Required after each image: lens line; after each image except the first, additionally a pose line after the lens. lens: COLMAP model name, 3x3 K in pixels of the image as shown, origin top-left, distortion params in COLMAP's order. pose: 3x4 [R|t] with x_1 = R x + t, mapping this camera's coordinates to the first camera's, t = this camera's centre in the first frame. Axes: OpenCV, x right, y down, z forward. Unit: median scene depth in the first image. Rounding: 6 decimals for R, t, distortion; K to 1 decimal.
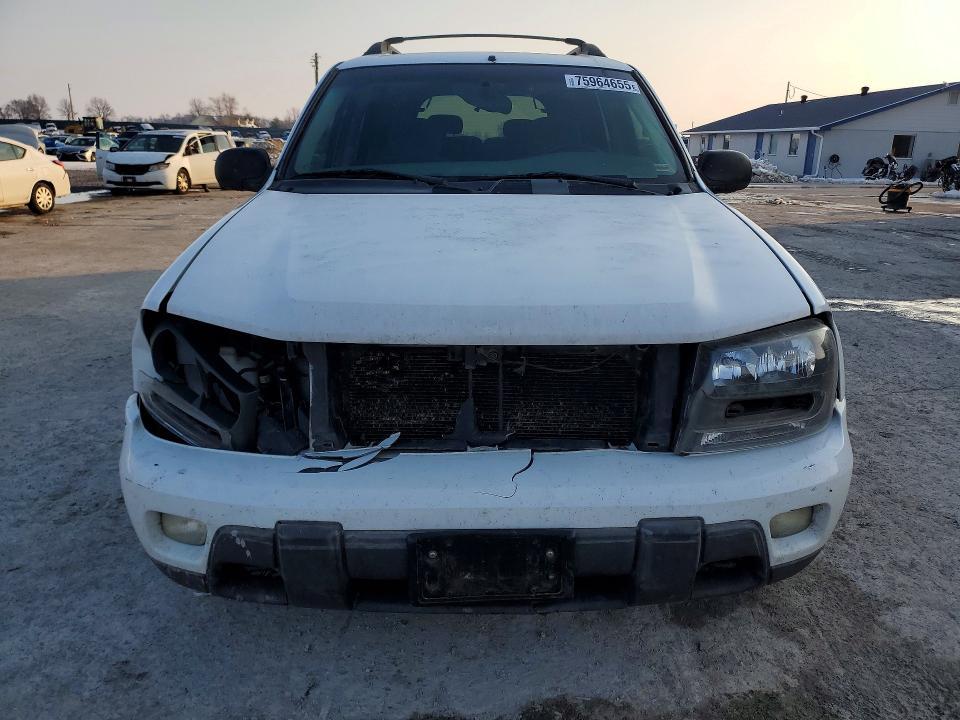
lens RADIAL K [[736.2, 0, 478.5], [0, 736.2, 361.1], [0, 0, 1]] dist [0.011313, 0.008457]
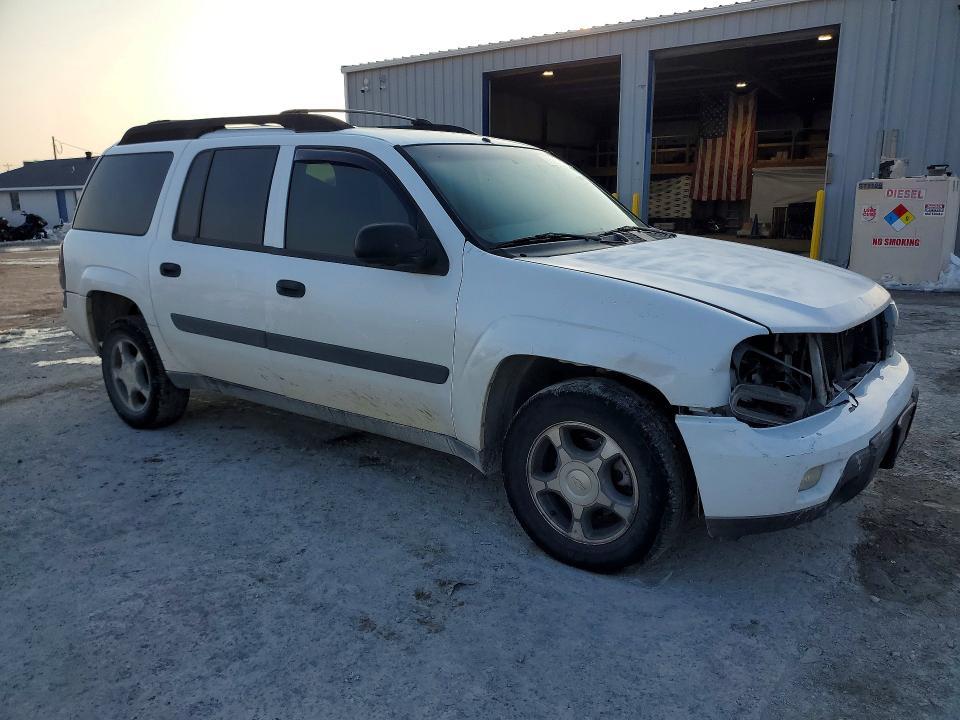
lens RADIAL K [[736.2, 0, 476.7], [0, 736.2, 360.8], [0, 0, 1]] dist [0.011313, 0.008457]
pose [[0.635863, -0.192059, 0.747523, -1.090817], [0.244797, 0.968721, 0.040660, -0.125394], [-0.731951, 0.157137, 0.662990, 0.284619]]
